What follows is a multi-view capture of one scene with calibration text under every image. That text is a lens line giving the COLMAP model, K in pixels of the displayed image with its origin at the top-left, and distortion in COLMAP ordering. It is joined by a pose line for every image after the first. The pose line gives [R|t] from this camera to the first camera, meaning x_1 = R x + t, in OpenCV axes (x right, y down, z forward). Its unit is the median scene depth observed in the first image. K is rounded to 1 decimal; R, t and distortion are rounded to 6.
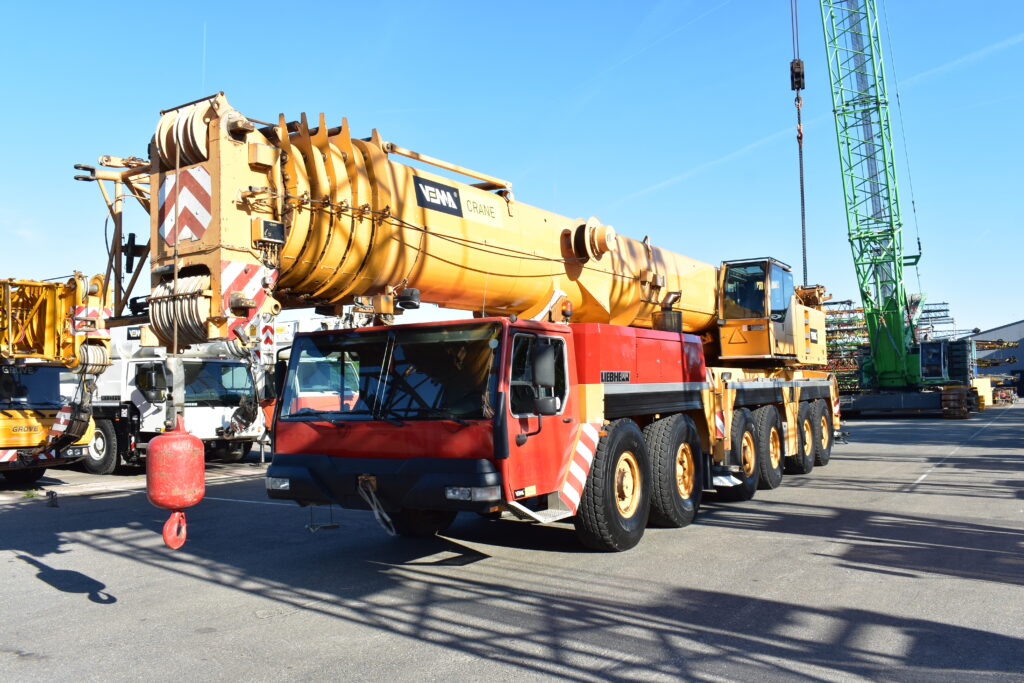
lens RADIAL K [[883.5, 0, 512.0], [0, 883.5, 344.2], [0, 0, 1]] dist [-0.045780, -0.000493]
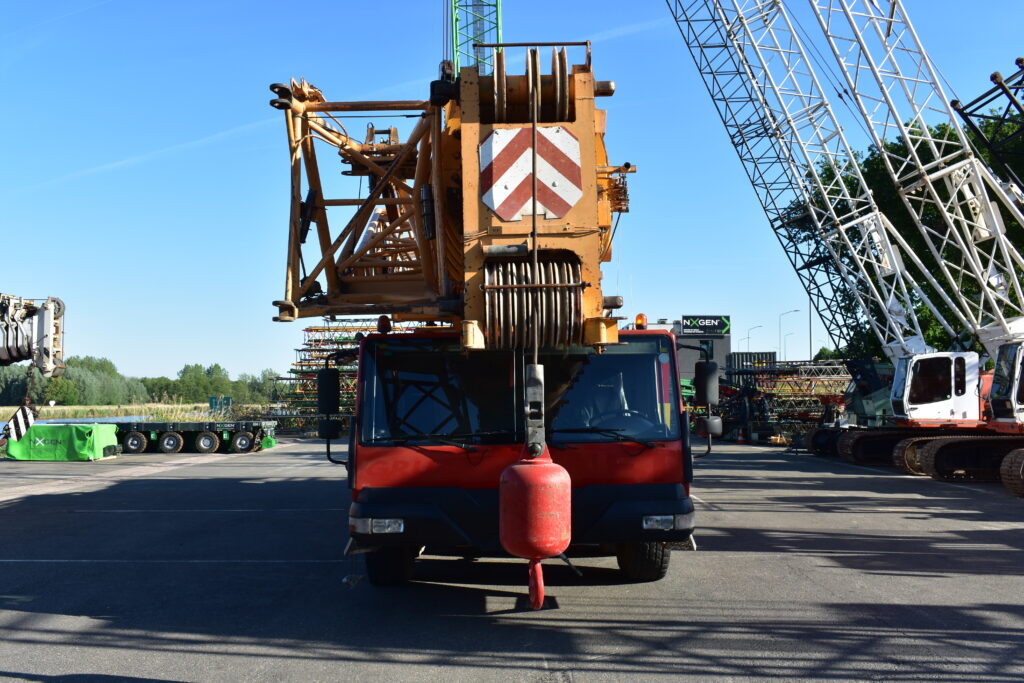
lens RADIAL K [[996.8, 0, 512.0], [0, 996.8, 338.4], [0, 0, 1]] dist [-0.011761, 0.000000]
pose [[0.849307, 0.047168, 0.525788, -0.795146], [-0.037865, 0.998878, -0.028445, 0.016291], [-0.526540, 0.004250, 0.850140, 0.229635]]
